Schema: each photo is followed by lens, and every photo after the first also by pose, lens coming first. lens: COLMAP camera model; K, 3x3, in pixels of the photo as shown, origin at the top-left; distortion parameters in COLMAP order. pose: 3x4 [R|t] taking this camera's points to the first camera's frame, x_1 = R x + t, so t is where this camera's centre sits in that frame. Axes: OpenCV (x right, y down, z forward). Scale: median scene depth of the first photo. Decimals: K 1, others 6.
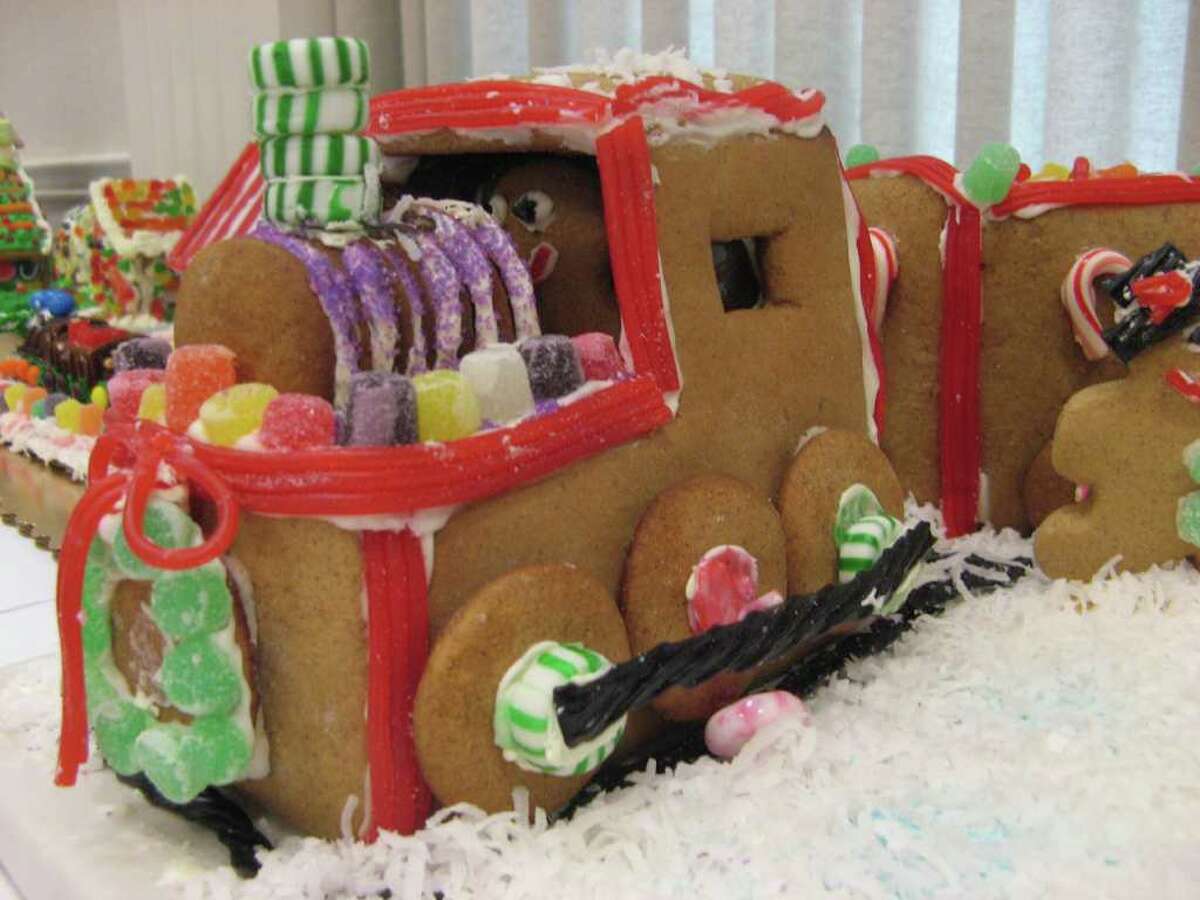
lens RADIAL K [[1227.6, 0, 600.0], [0, 1227.6, 450.0], [0, 0, 1]] dist [-0.205428, 0.202000]
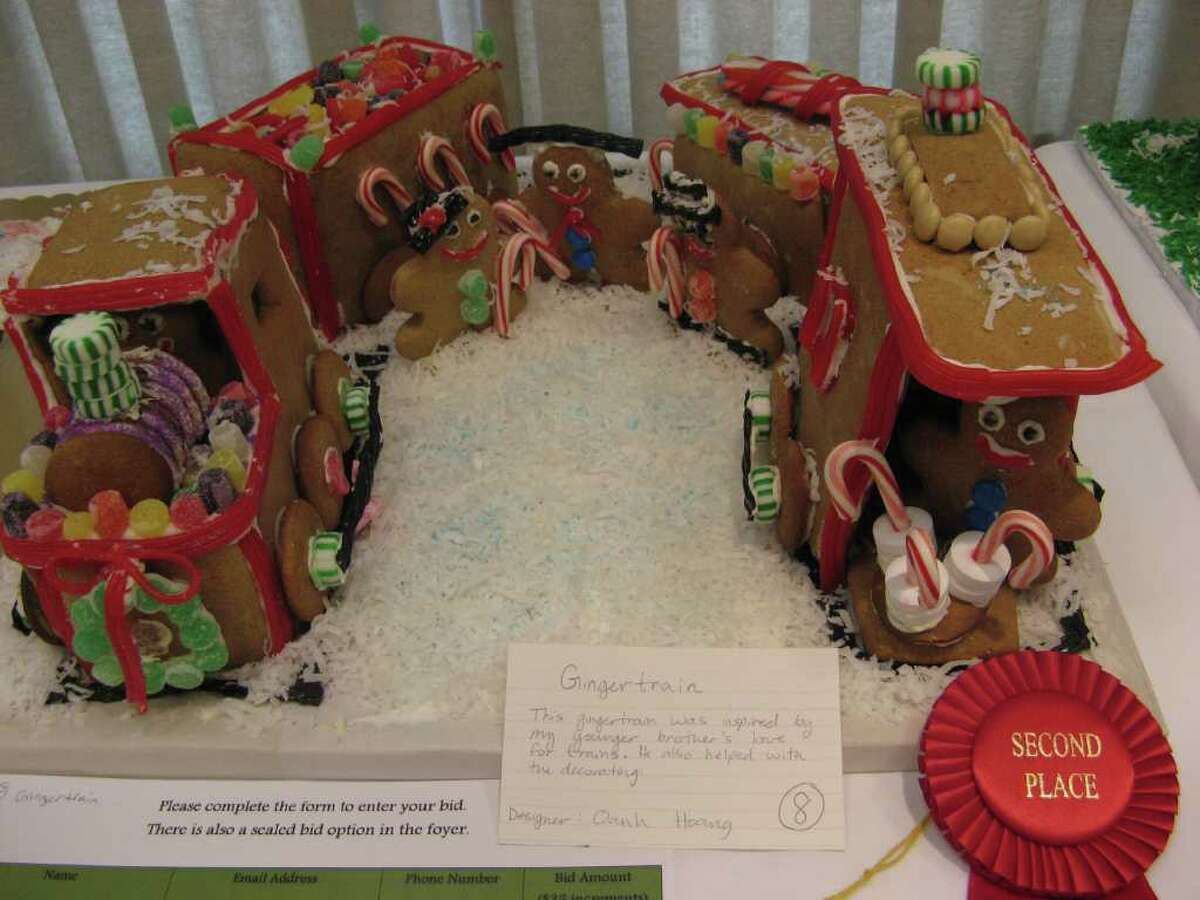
lens RADIAL K [[1227.6, 0, 600.0], [0, 1227.6, 450.0], [0, 0, 1]] dist [-0.205428, 0.202000]
pose [[0.703965, -0.455430, 0.544993, -0.765459], [0.211238, 0.866875, 0.451560, -0.833622], [-0.678095, -0.202759, 0.706453, -0.874669]]
